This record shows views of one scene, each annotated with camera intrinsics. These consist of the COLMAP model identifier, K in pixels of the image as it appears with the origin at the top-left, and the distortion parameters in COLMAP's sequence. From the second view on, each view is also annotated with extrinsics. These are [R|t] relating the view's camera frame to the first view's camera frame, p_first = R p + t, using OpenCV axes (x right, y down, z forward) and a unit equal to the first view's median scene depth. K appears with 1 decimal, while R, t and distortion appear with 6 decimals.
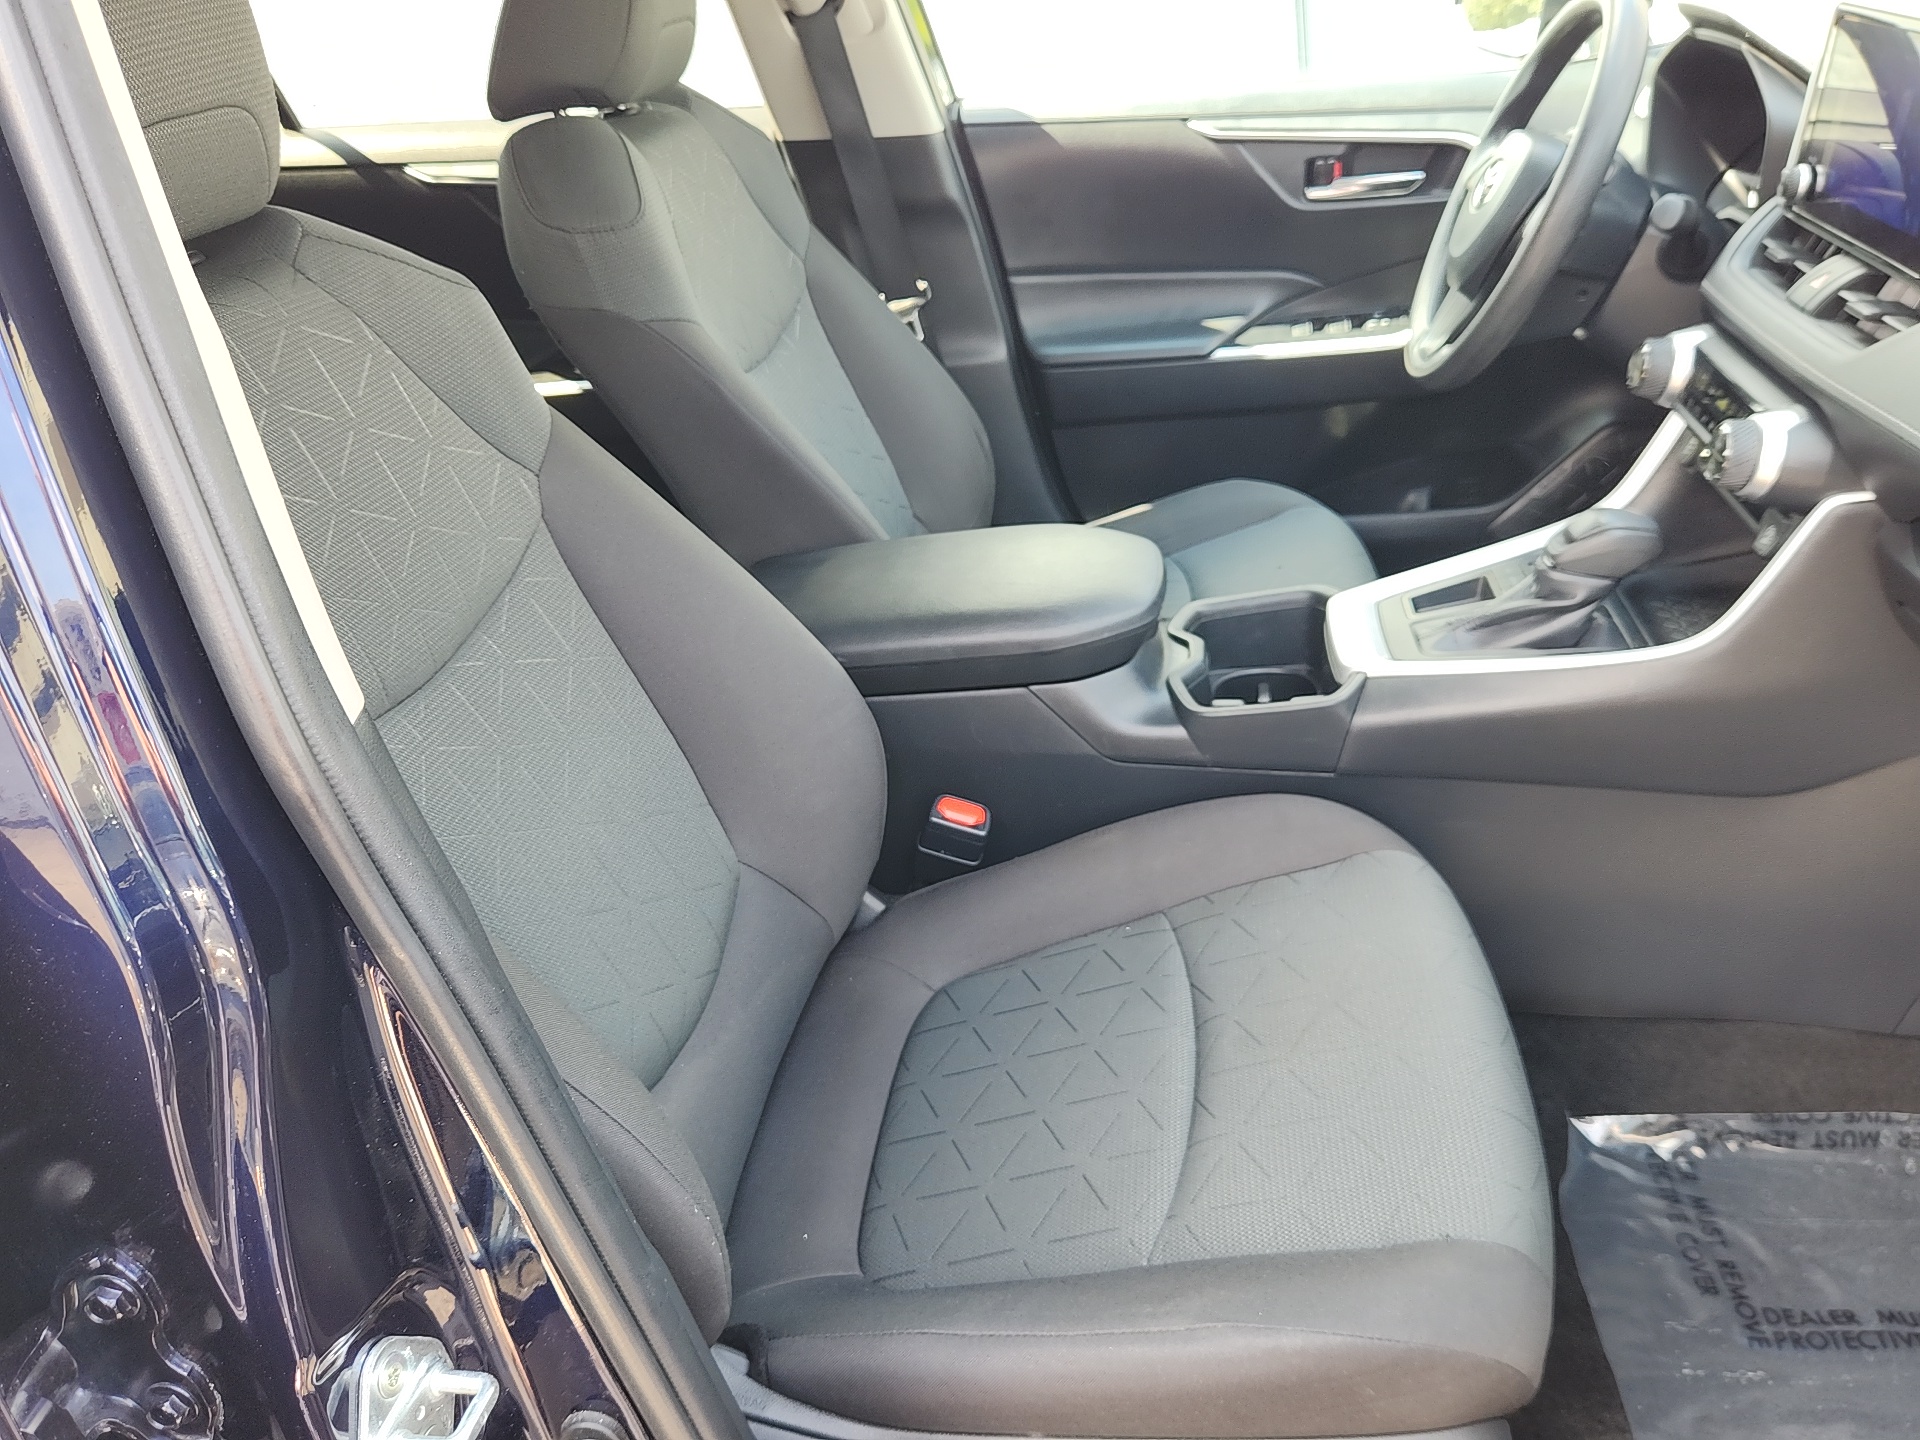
lens RADIAL K [[1499.2, 0, 967.6], [0, 1499.2, 755.9], [0, 0, 1]] dist [0.054536, -0.067188]
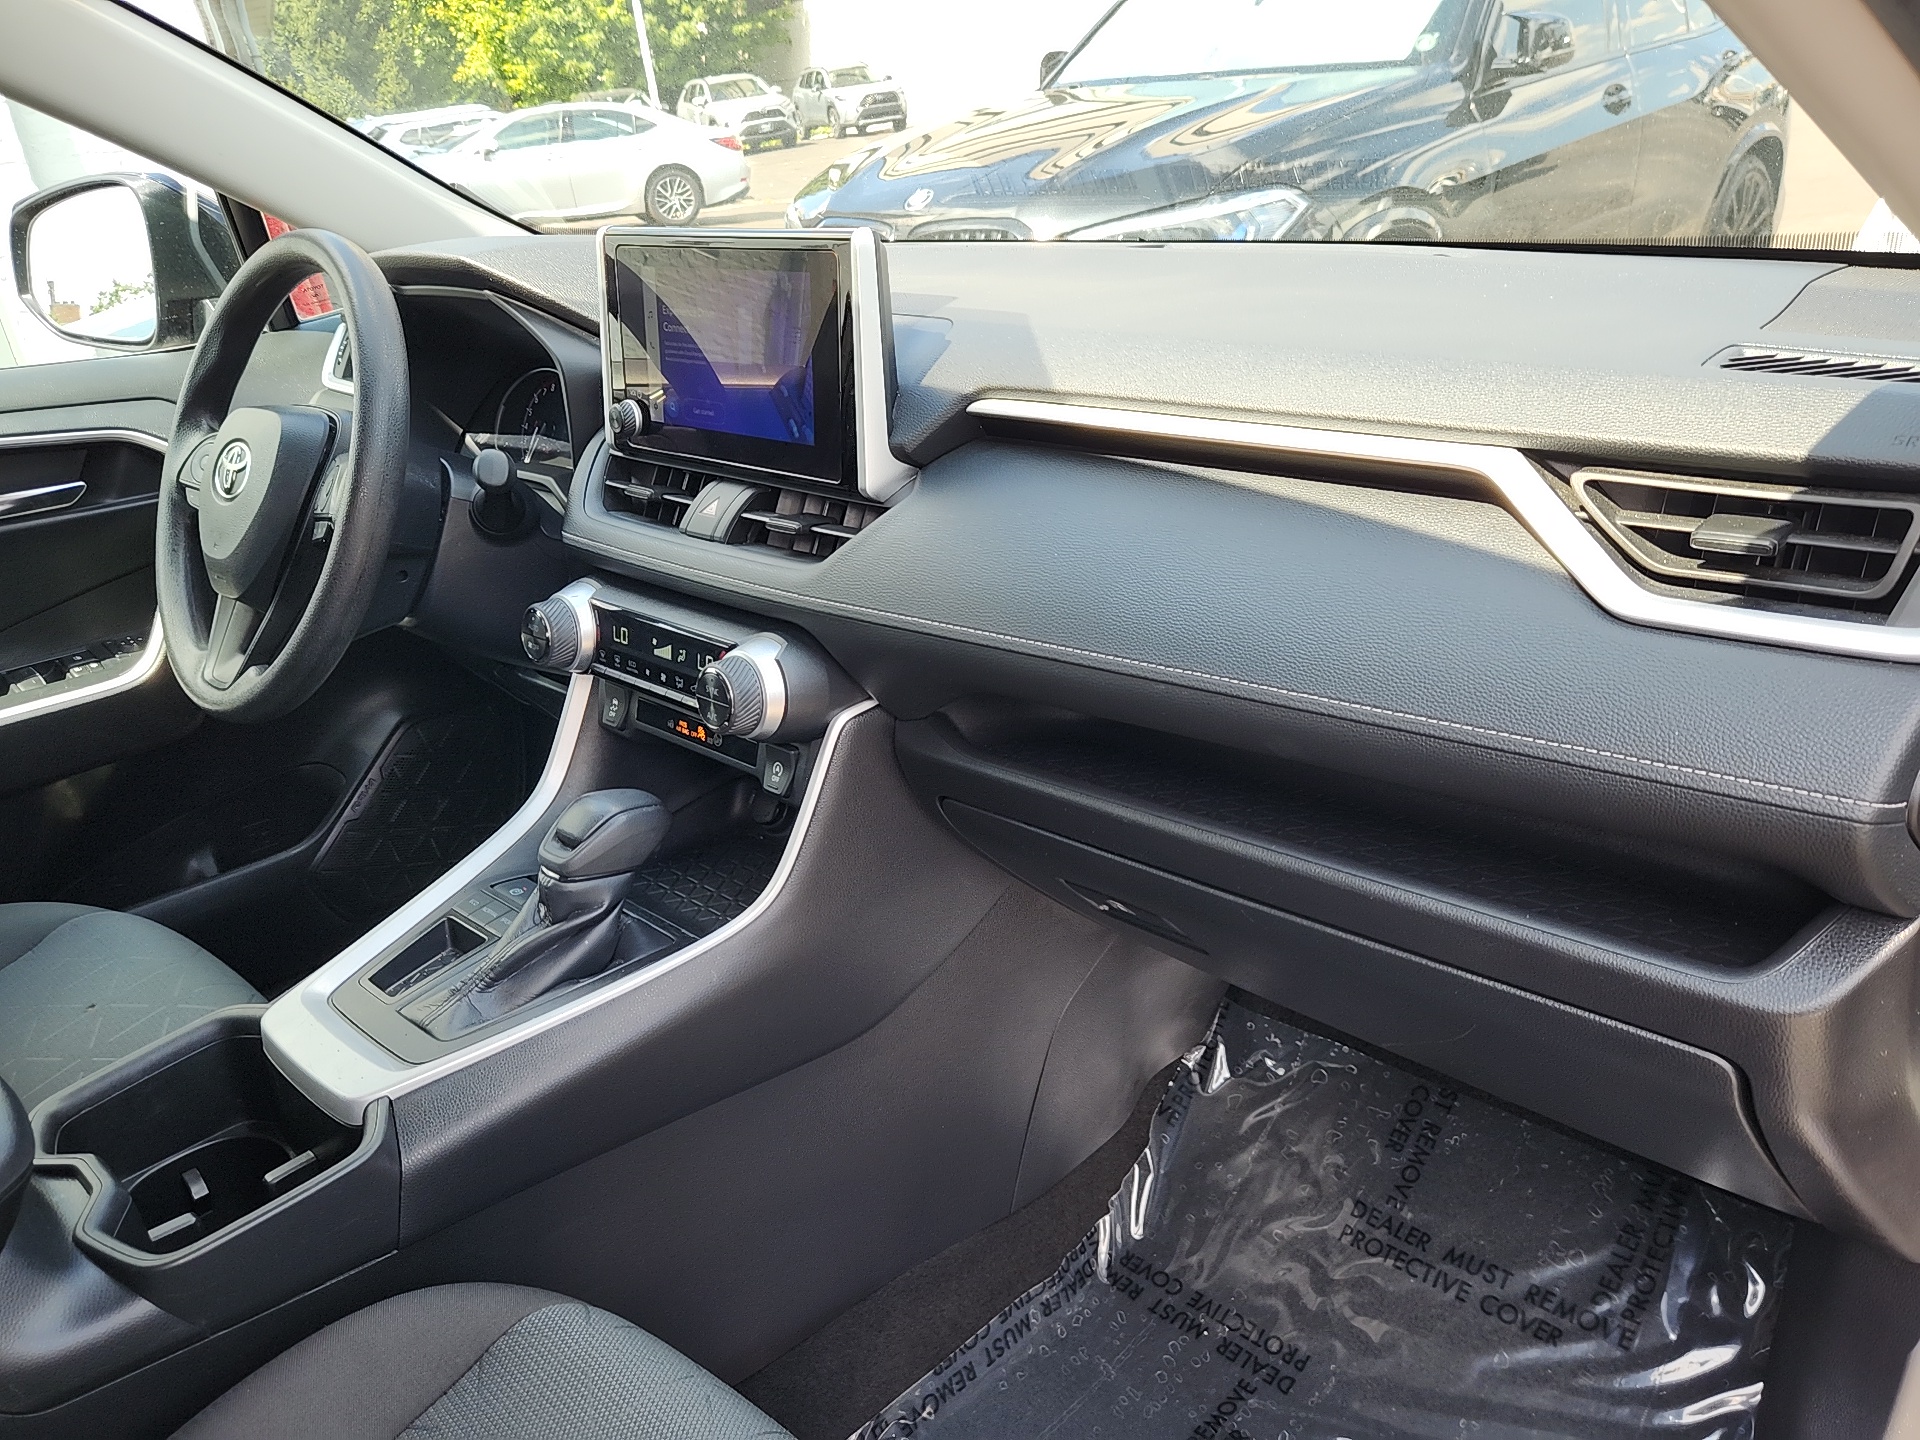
lens RADIAL K [[1499.2, 0, 967.6], [0, 1499.2, 755.9], [0, 0, 1]] dist [0.054536, -0.067188]
pose [[0.615371, -0.246590, 0.748673, -0.059963], [0.390174, 0.920575, -0.017493, -0.080495], [-0.684896, 0.302878, 0.662708, 0.275355]]
